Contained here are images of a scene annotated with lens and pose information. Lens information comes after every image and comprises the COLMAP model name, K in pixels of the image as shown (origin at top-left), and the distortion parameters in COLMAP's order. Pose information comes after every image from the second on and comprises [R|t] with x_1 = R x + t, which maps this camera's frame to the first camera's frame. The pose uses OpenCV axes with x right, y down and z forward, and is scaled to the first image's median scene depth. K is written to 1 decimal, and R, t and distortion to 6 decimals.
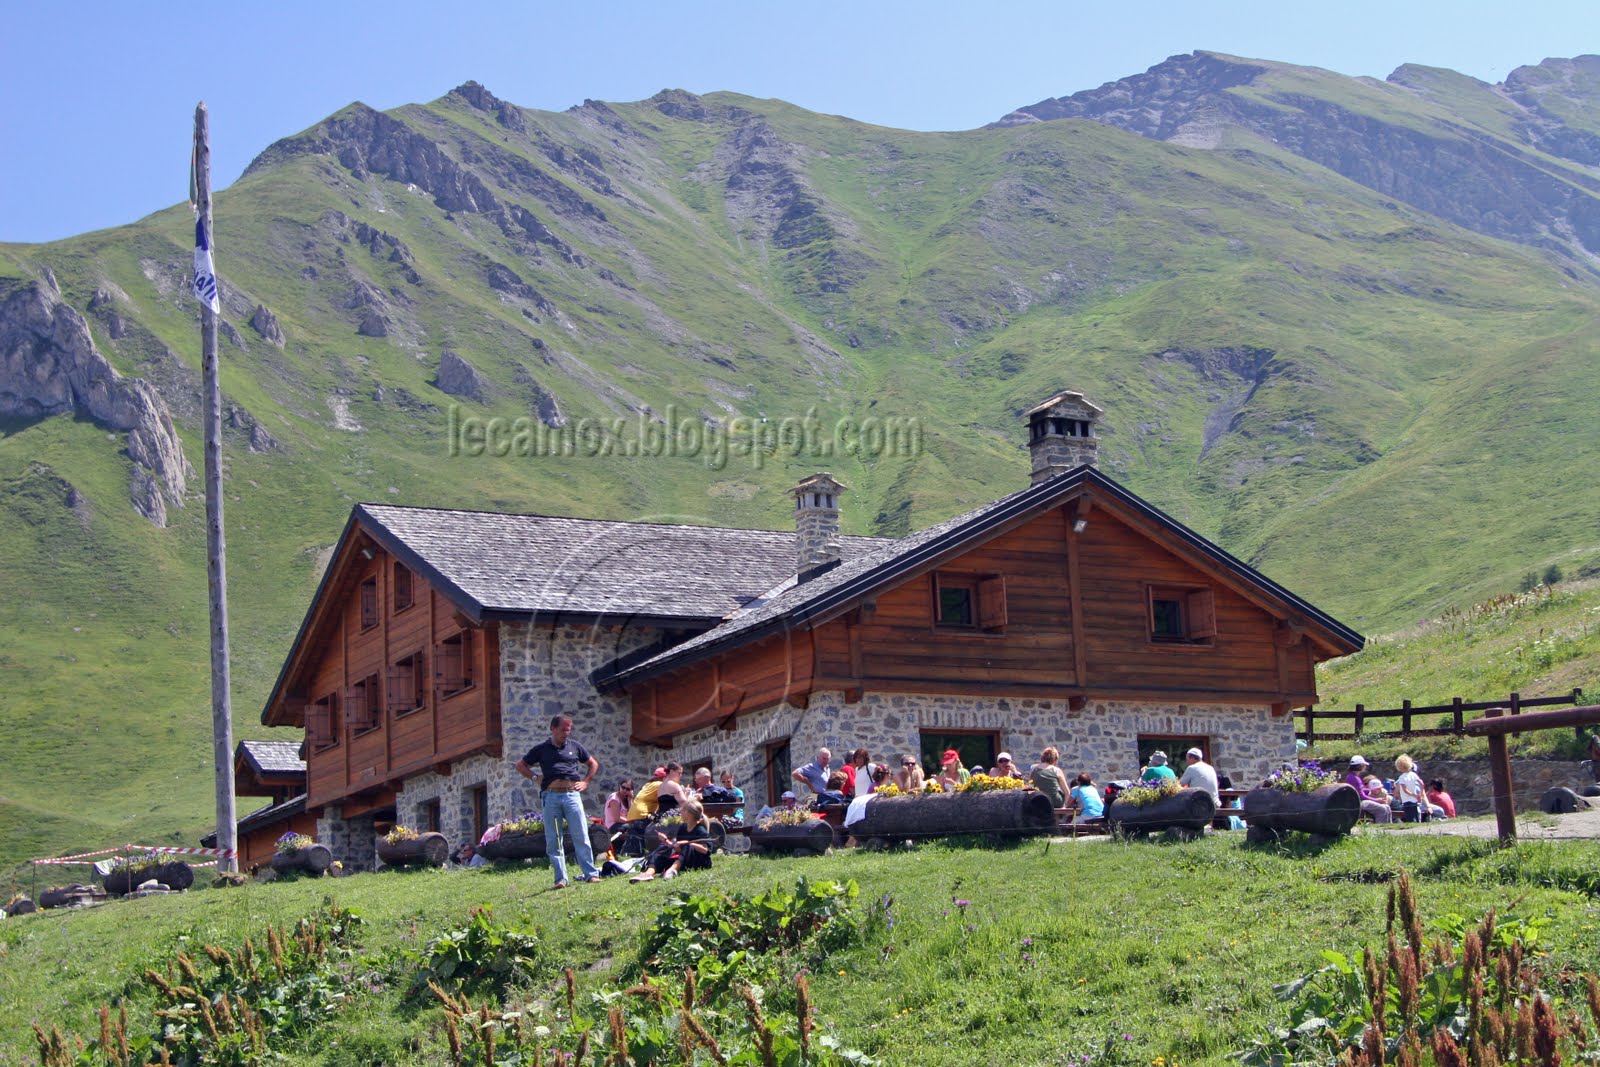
lens RADIAL K [[4379.8, 0, 800.0], [0, 4379.8, 533.5], [0, 0, 1]] dist [-0.374778, 0.866232]
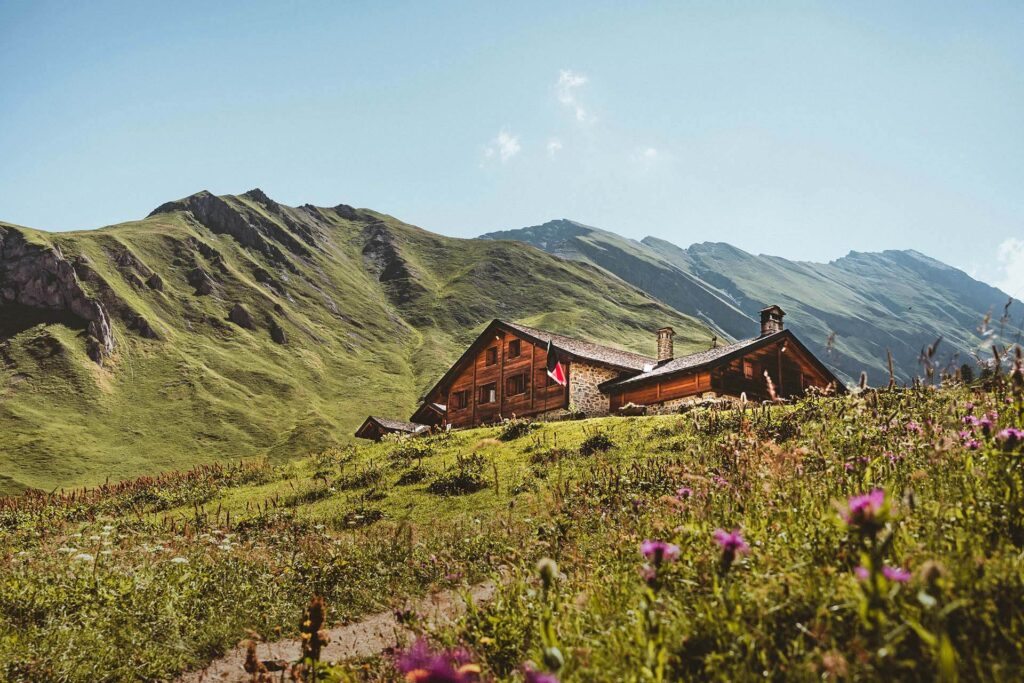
lens RADIAL K [[2803.1, 0, 512.0], [0, 2803.1, 341.5], [0, 0, 1]] dist [-0.374778, 0.866232]
pose [[0.935255, 0.127623, 0.330166, -0.427176], [-0.093710, 0.988732, -0.116737, 0.134475], [-0.341344, 0.078239, 0.936676, -0.410832]]
